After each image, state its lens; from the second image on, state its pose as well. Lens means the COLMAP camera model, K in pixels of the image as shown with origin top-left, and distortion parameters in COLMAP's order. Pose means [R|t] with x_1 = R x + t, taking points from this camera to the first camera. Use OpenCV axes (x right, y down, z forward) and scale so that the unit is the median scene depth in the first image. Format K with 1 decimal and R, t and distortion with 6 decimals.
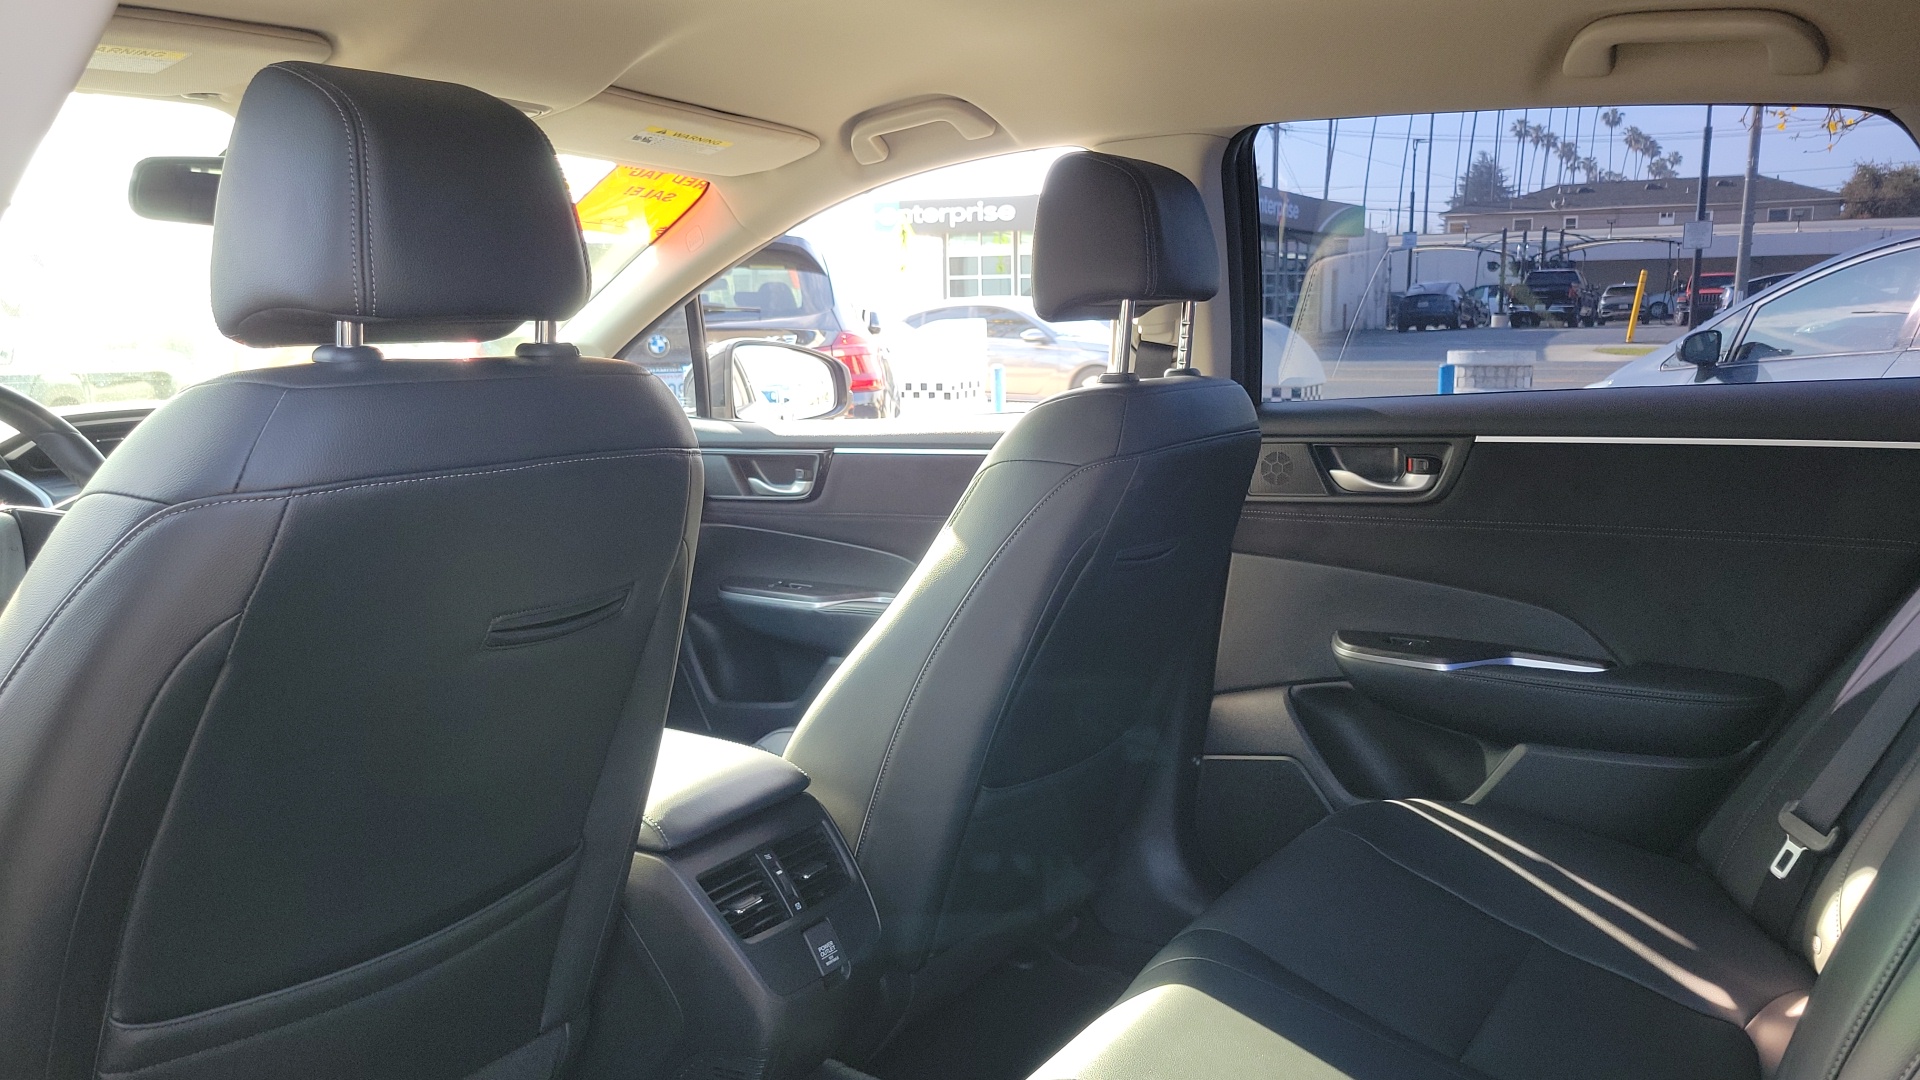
lens RADIAL K [[1451.1, 0, 965.1], [0, 1451.1, 547.0], [0, 0, 1]] dist [0.041220, -0.027256]
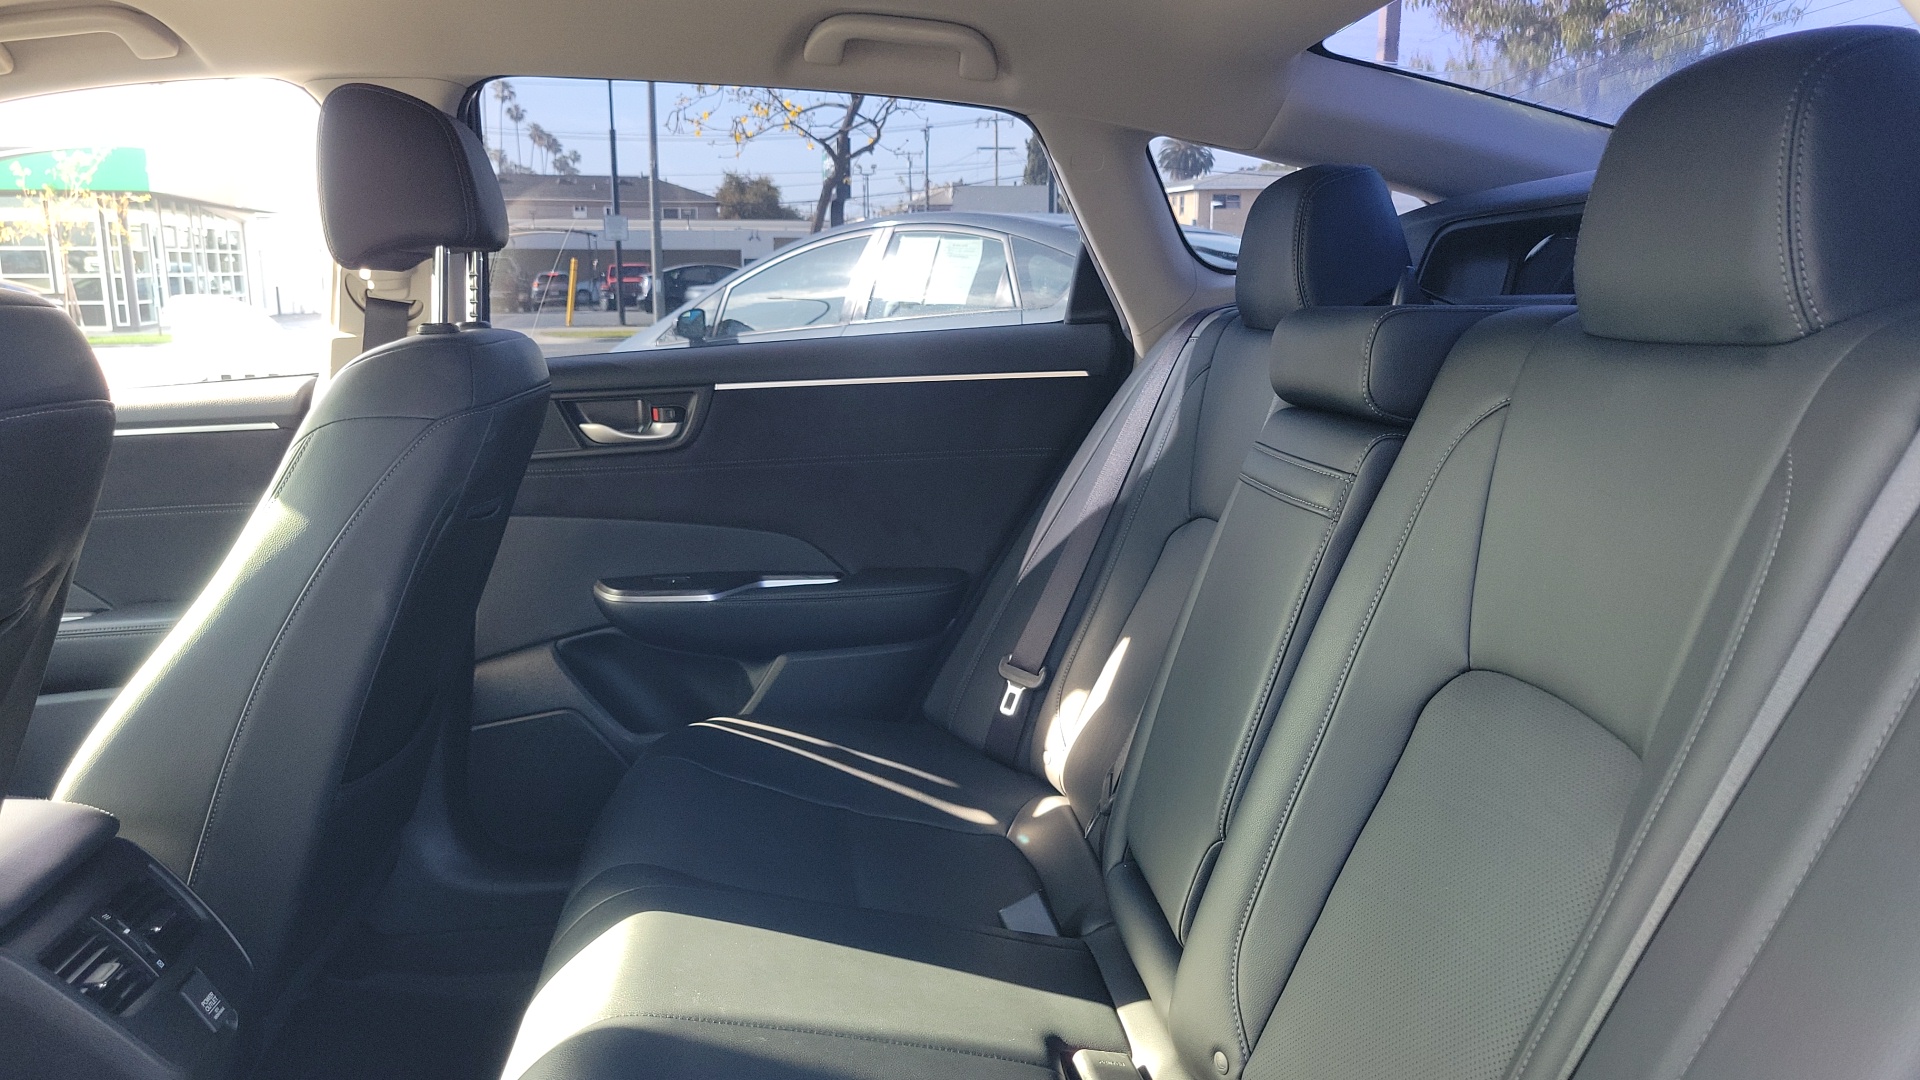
lens RADIAL K [[1451.1, 0, 965.1], [0, 1451.1, 547.0], [0, 0, 1]] dist [0.041220, -0.027256]
pose [[0.759097, -0.107973, 0.641961, -0.207516], [0.103060, 0.993645, 0.045258, 0.014478], [-0.642767, 0.031806, 0.765401, 0.040436]]
